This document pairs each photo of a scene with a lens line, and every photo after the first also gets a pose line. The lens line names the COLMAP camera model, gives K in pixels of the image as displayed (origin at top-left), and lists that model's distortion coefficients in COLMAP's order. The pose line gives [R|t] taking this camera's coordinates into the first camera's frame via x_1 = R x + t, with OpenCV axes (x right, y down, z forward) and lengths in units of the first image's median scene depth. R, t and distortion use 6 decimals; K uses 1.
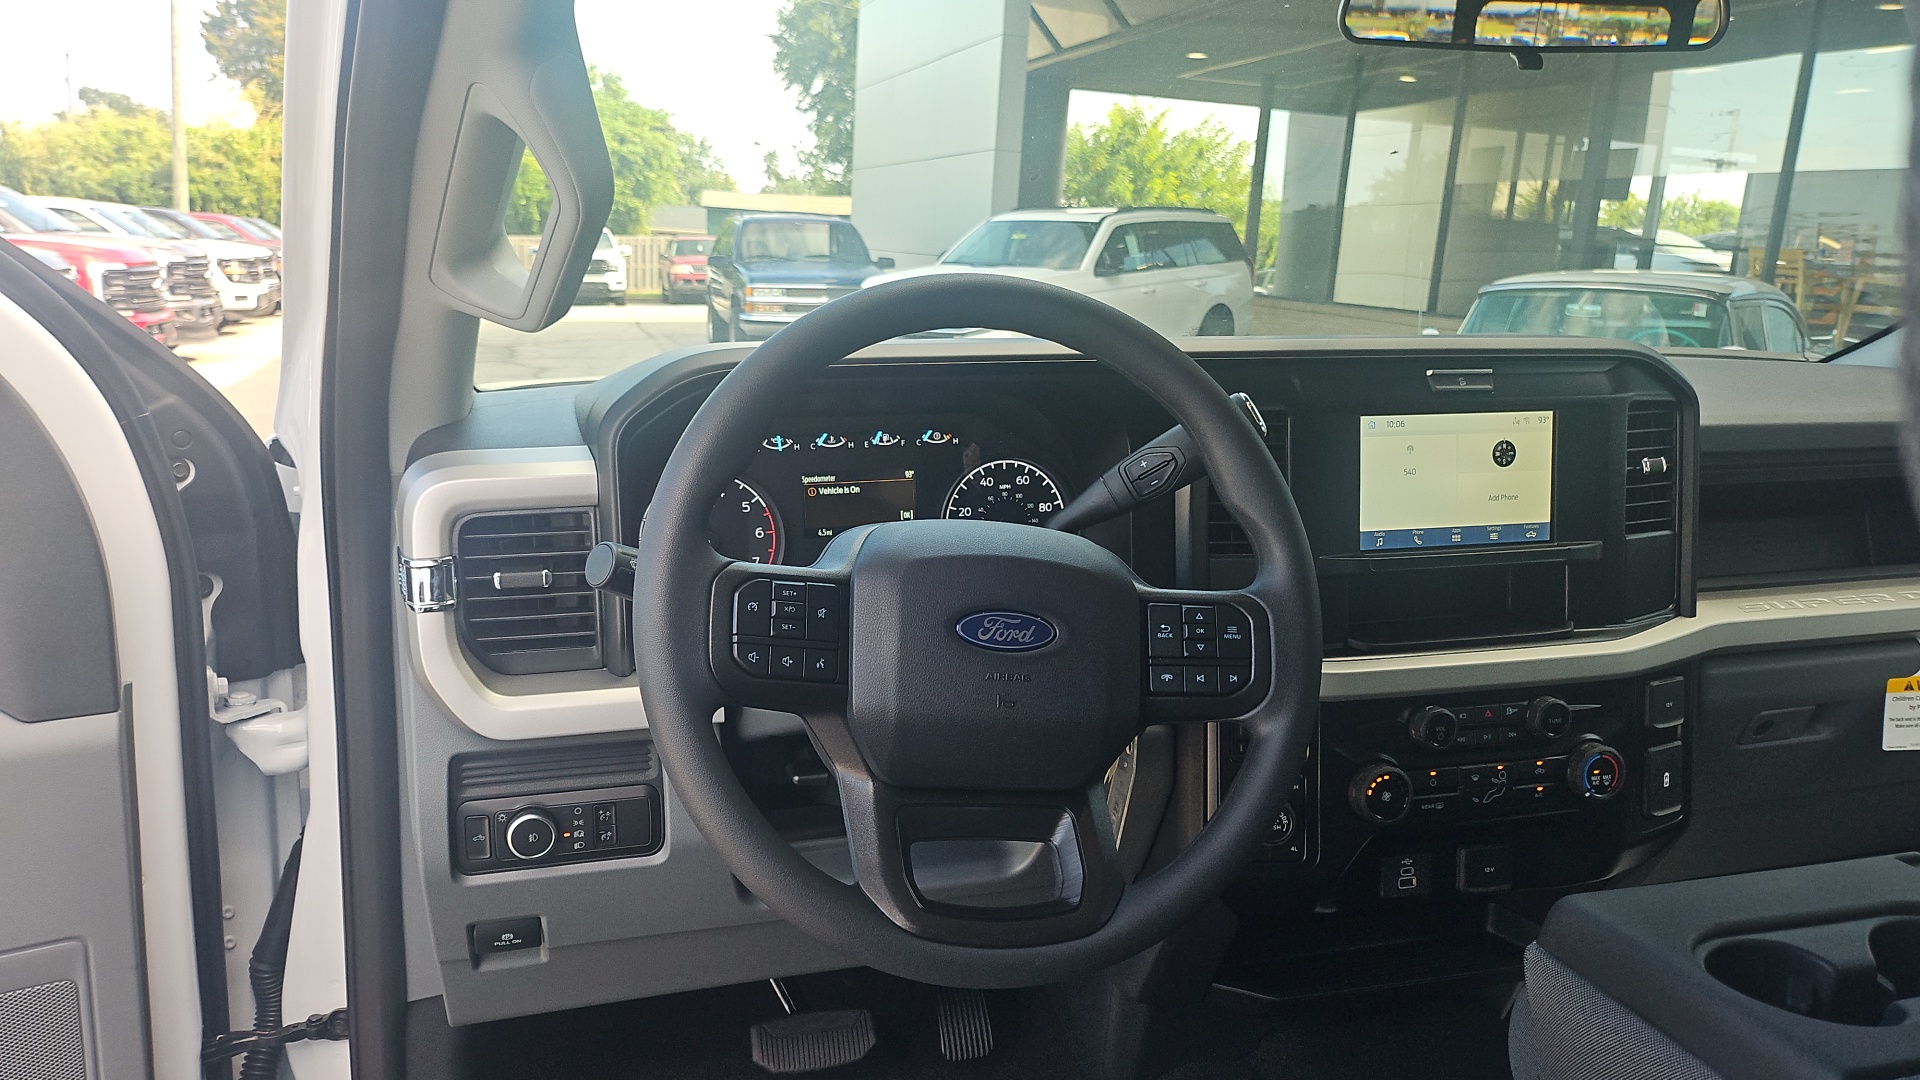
lens RADIAL K [[1404.0, 0, 931.1], [0, 1404.0, 516.4], [0, 0, 1]] dist [0.032033, -0.062402]
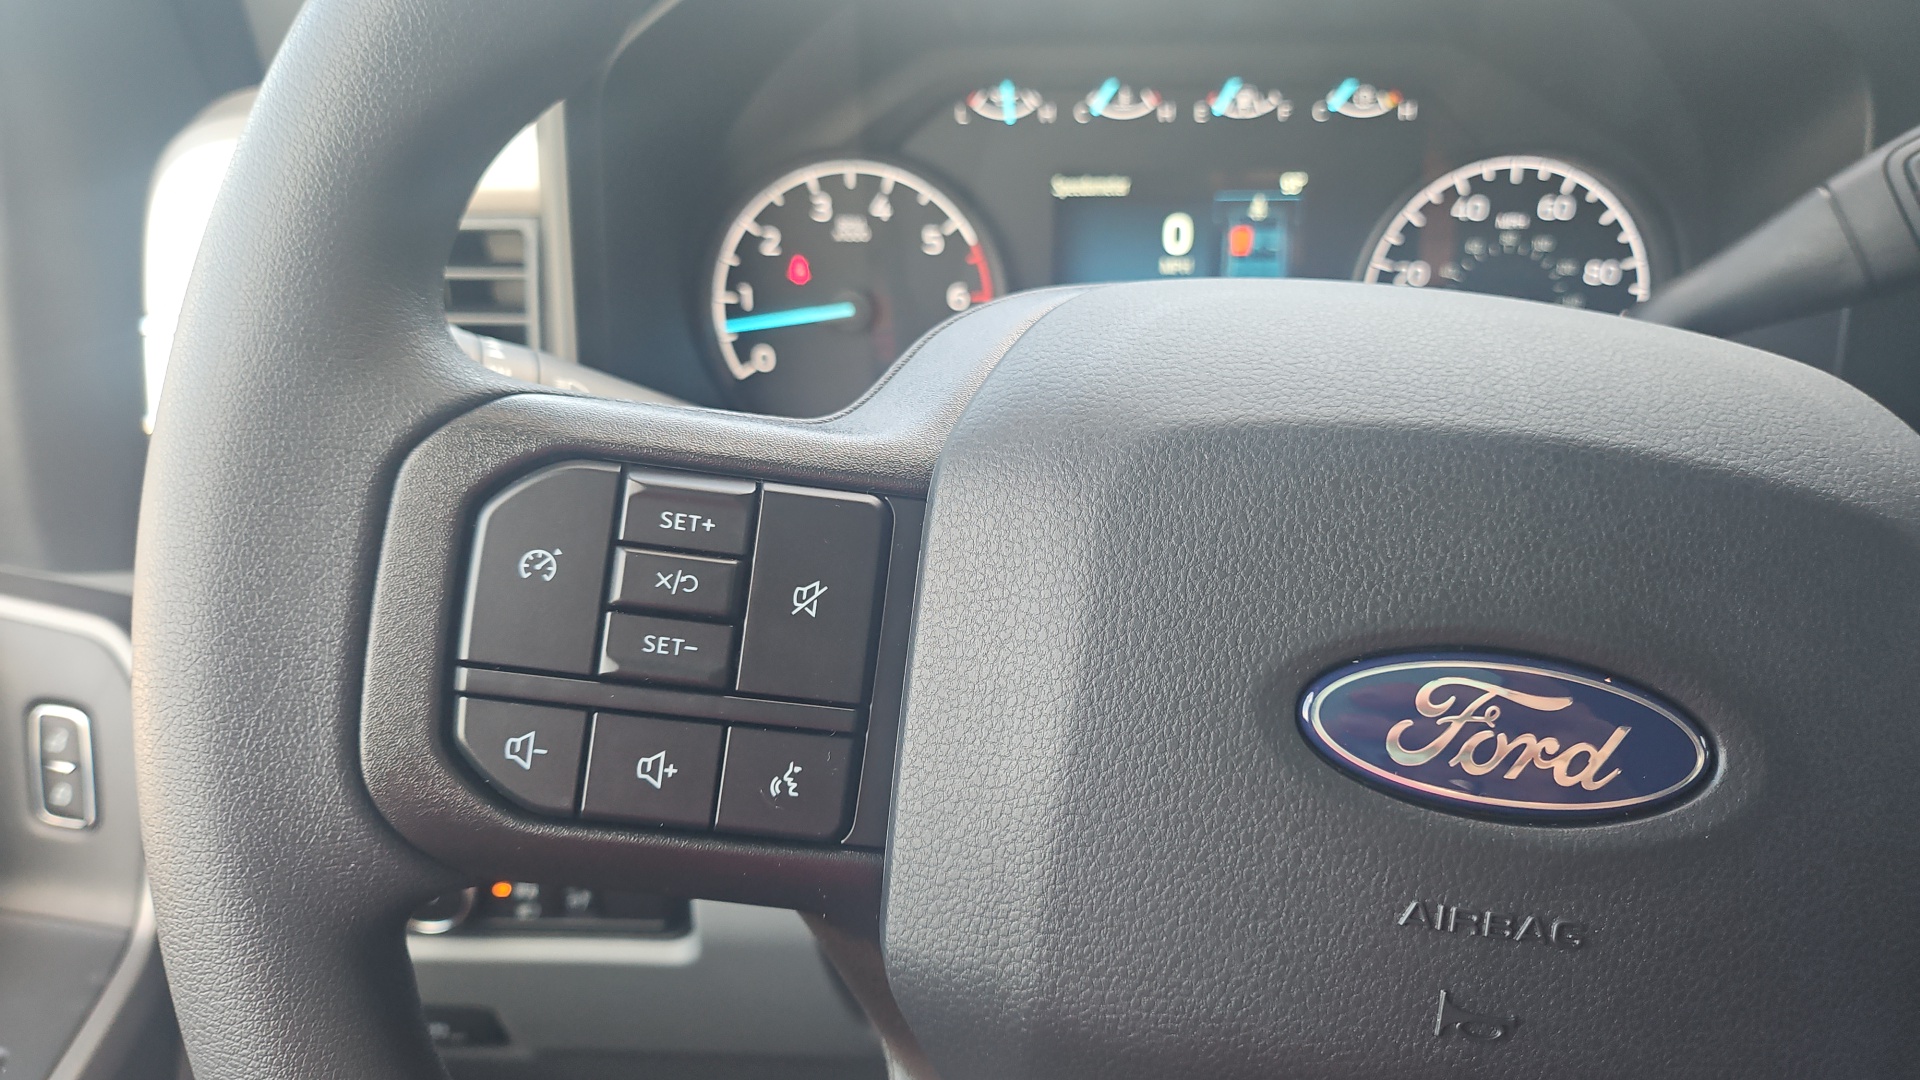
lens RADIAL K [[1412.3, 0, 971.6], [0, 1412.3, 540.2], [0, 0, 1]] dist [0.034471, -0.004555]
pose [[0.959372, 0.100128, -0.263781, 0.019734], [-0.051035, 0.981073, 0.186790, 0.002881], [0.277492, -0.165739, 0.946324, 0.580858]]
